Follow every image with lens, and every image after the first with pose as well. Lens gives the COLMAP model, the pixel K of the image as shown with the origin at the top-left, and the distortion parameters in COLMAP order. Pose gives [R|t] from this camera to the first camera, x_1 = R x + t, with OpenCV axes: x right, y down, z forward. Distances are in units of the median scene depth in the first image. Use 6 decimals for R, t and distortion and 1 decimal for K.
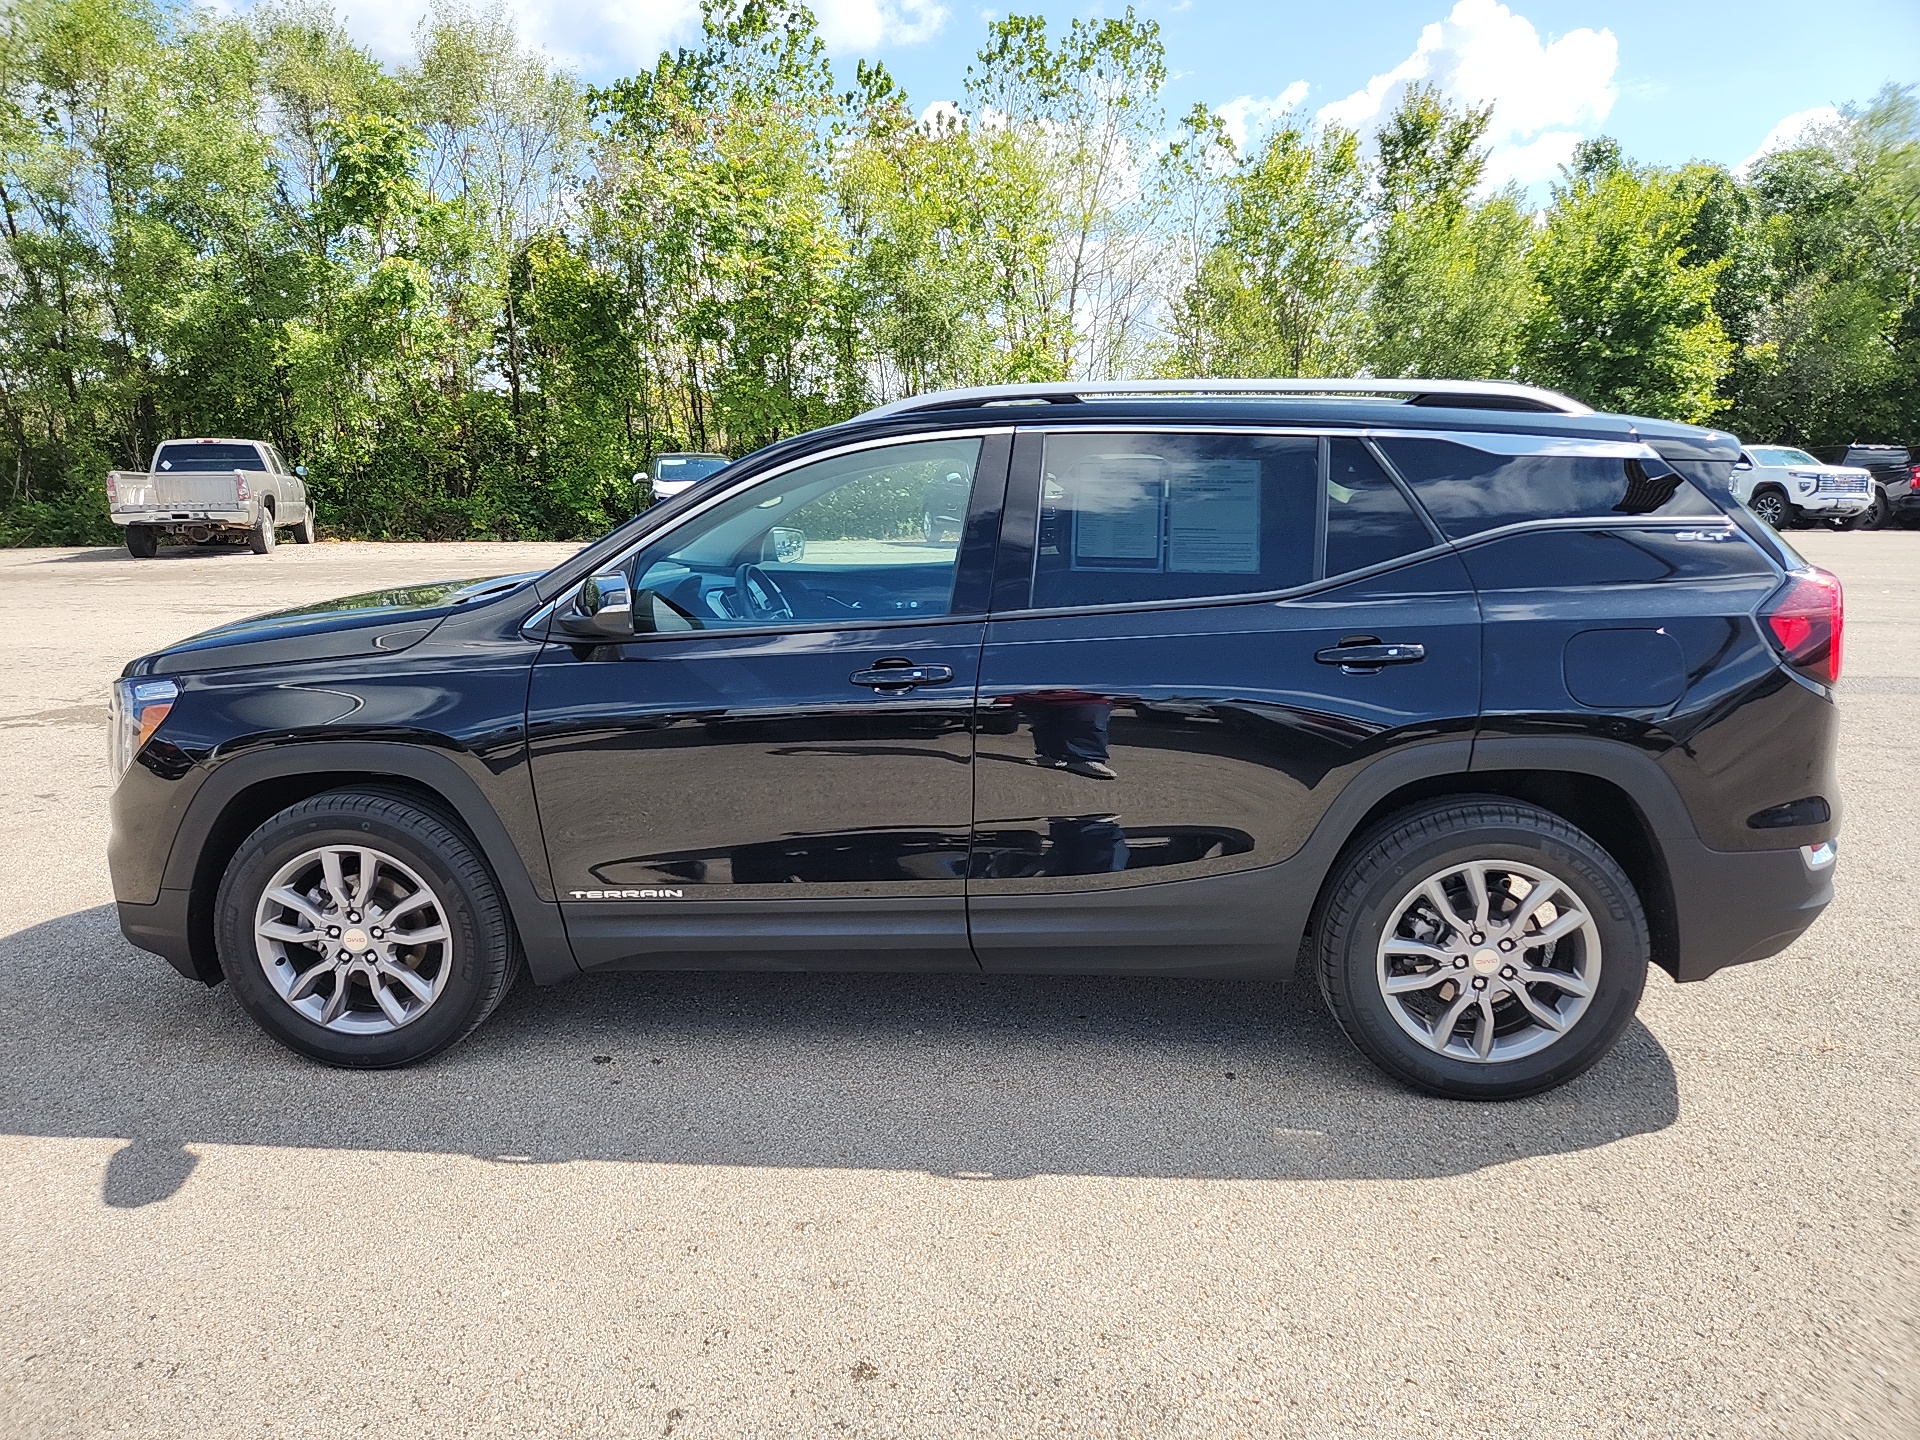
lens RADIAL K [[1281.4, 0, 958.3], [0, 1281.4, 725.8], [0, 0, 1]] dist [0.066524, -0.051092]
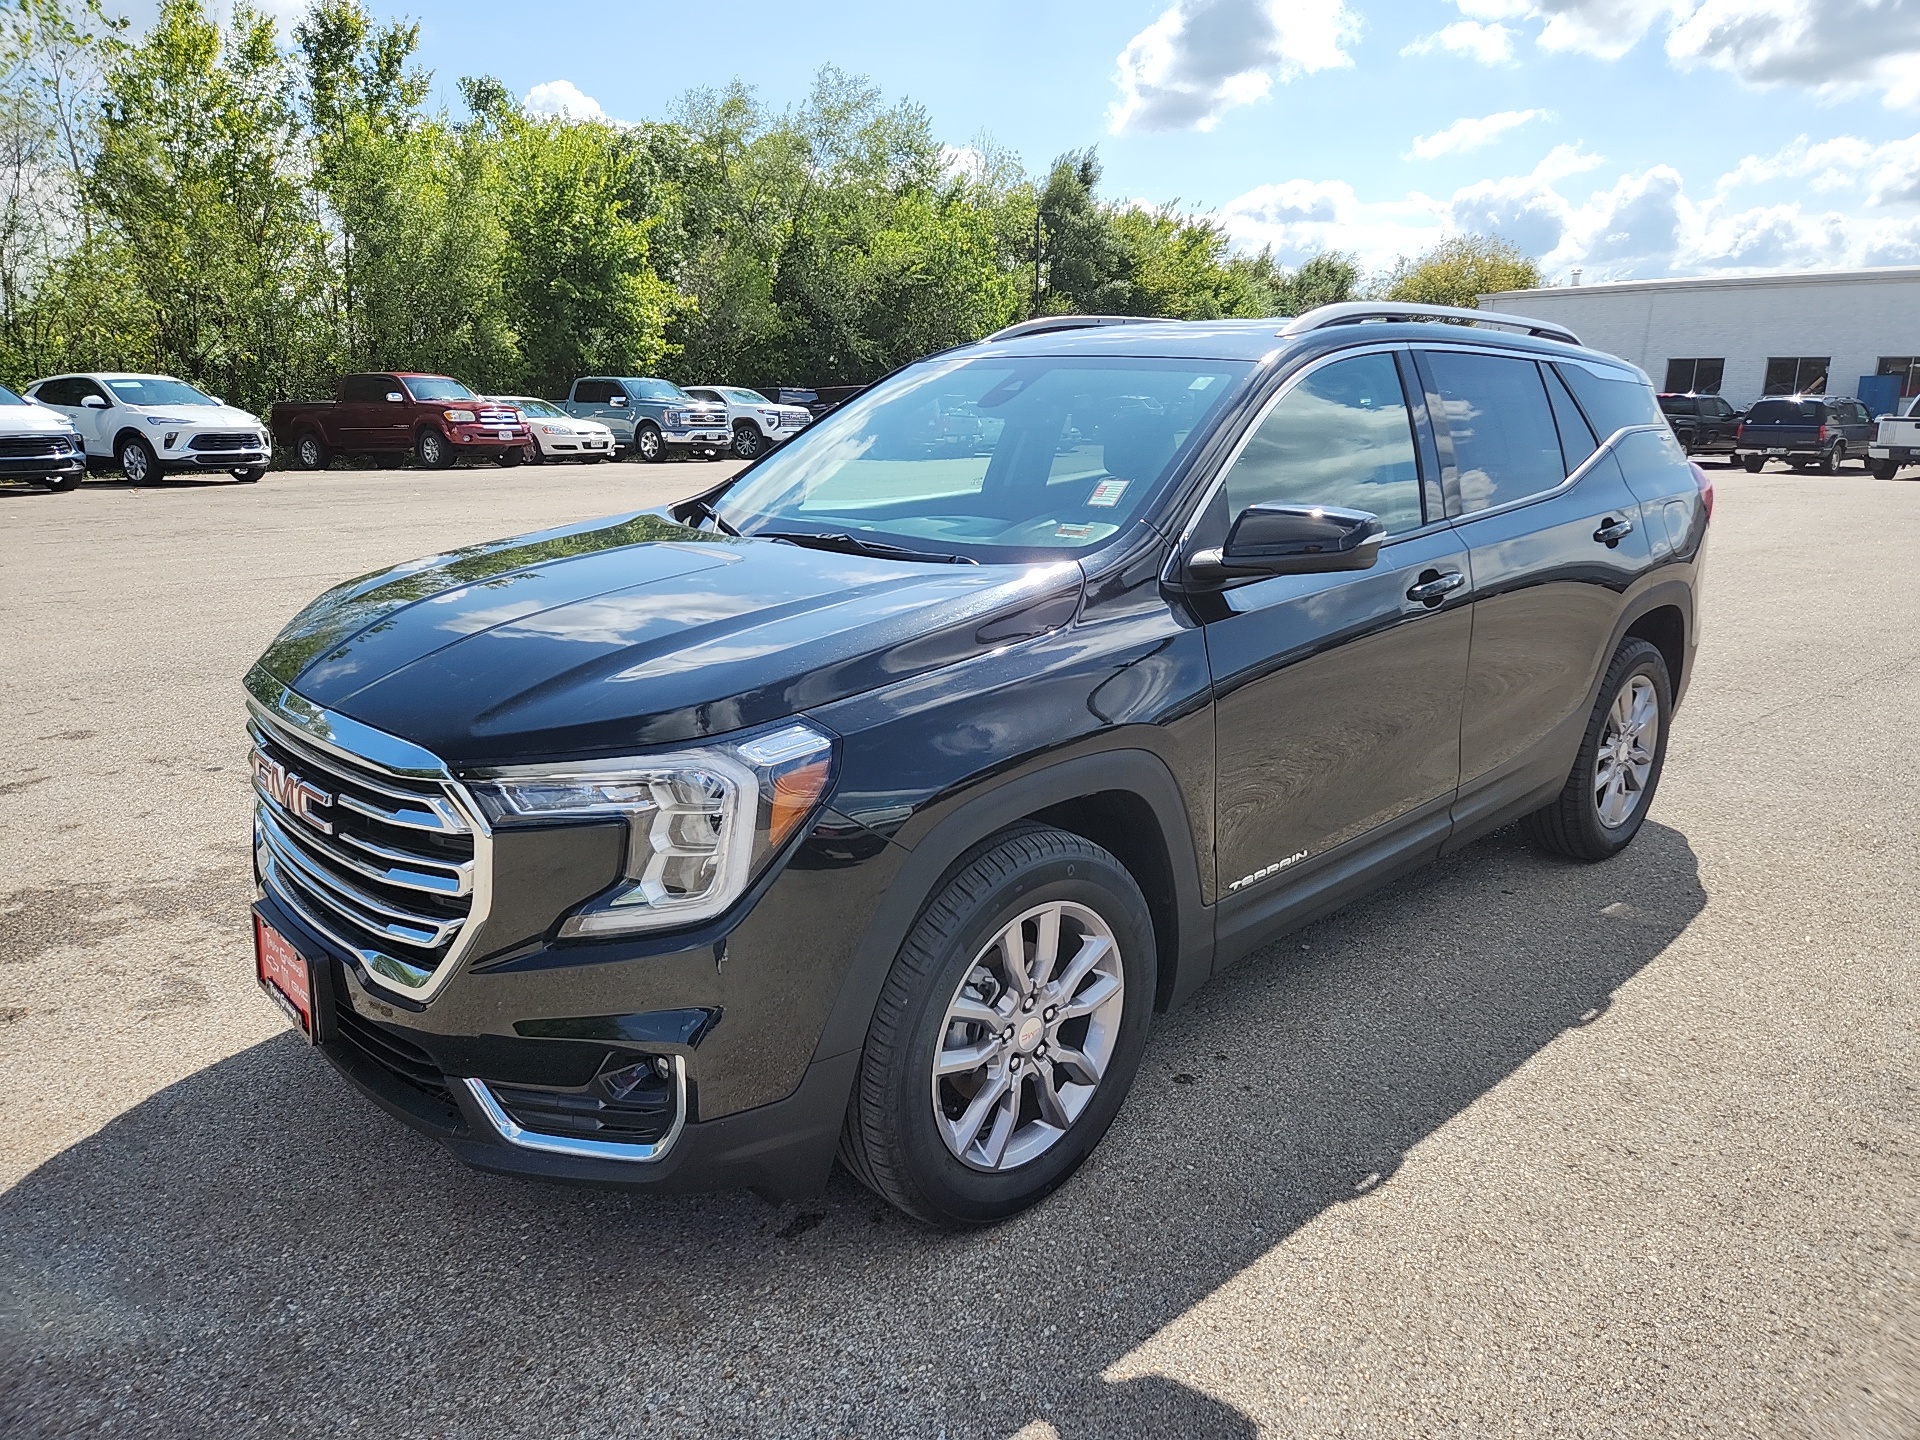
lens RADIAL K [[1281.4, 0, 959.6], [0, 1281.4, 712.5], [0, 0, 1]] dist [0.066524, -0.051092]
pose [[0.668890, -0.166875, 0.724388, -0.114515], [0.139242, 0.985355, 0.098420, -0.010206], [-0.730204, 0.035033, 0.682331, 0.062371]]
